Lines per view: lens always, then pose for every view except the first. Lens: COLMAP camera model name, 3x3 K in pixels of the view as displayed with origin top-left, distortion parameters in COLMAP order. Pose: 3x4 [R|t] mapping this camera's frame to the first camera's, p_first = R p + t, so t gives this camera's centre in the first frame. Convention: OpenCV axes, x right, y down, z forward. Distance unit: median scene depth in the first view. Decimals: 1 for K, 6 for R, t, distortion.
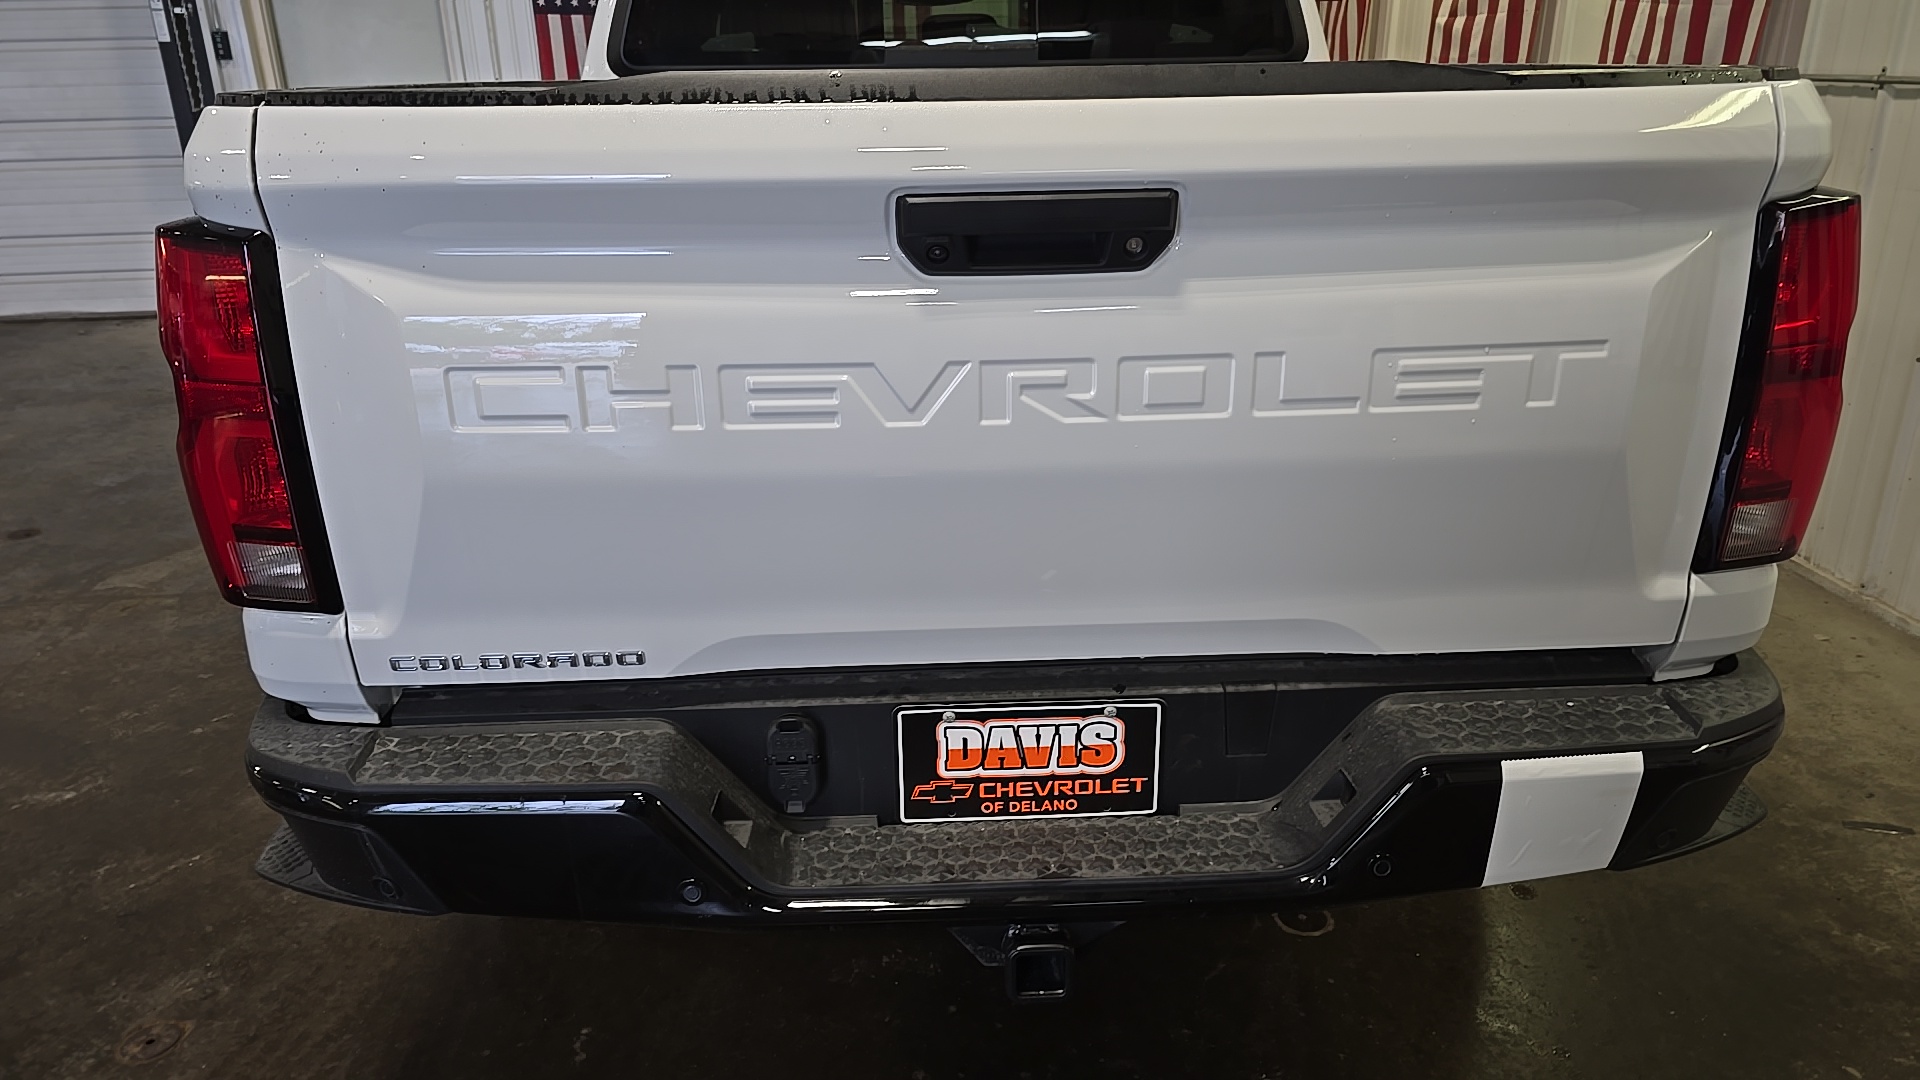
lens RADIAL K [[1293.2, 0, 968.4], [0, 1293.2, 549.1], [0, 0, 1]] dist [0.059031, -0.053743]
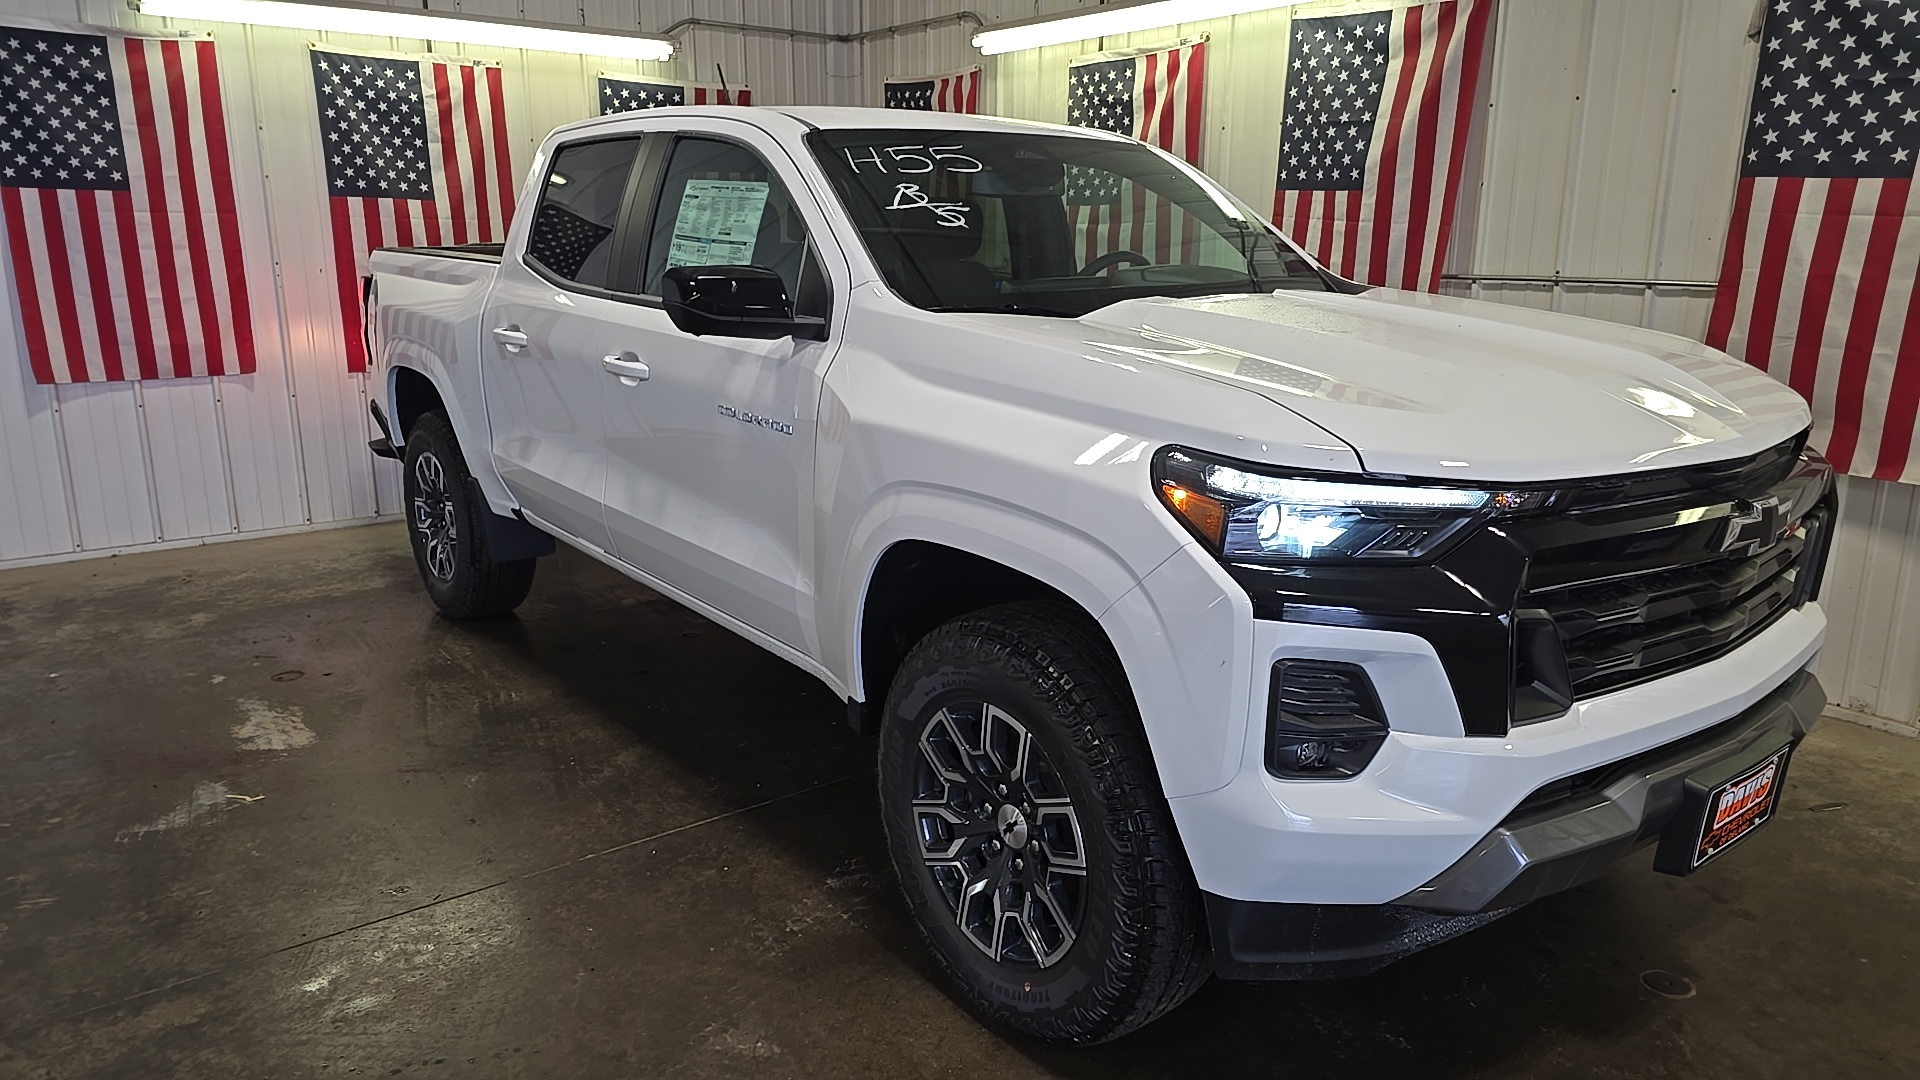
lens RADIAL K [[1293.2, 0, 959.4], [0, 1293.2, 547.9], [0, 0, 1]] dist [0.059031, -0.053743]
pose [[0.851150, -0.109110, 0.513458, -1.266535], [0.173675, 0.981604, -0.079308, -0.173487], [-0.495359, 0.156678, 0.854442, 0.390219]]
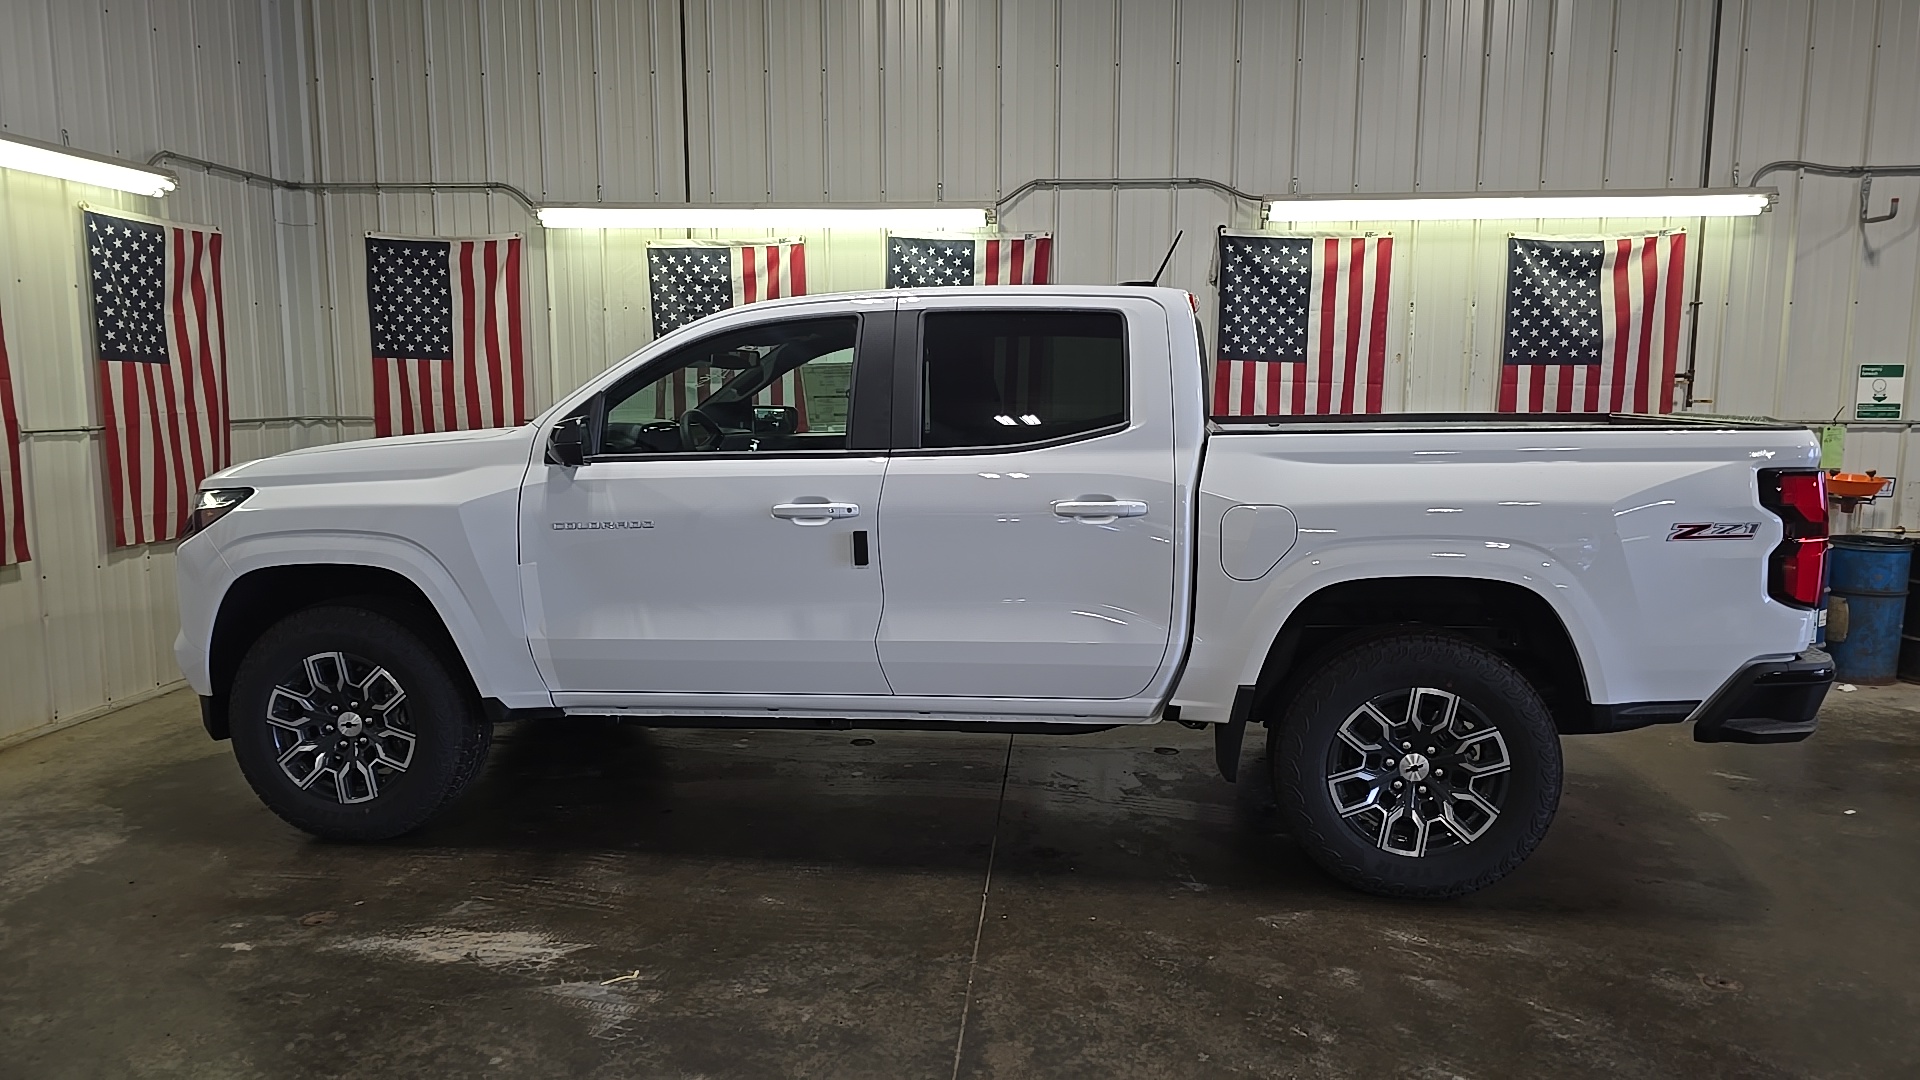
lens RADIAL K [[1293.2, 0, 957.2], [0, 1293.2, 558.9], [0, 0, 1]] dist [0.059031, -0.053743]
pose [[0.181325, -0.119200, 0.976172, -3.194852], [0.347884, 0.936219, 0.049701, -0.728674], [-0.919836, 0.330582, 0.211228, 1.854432]]
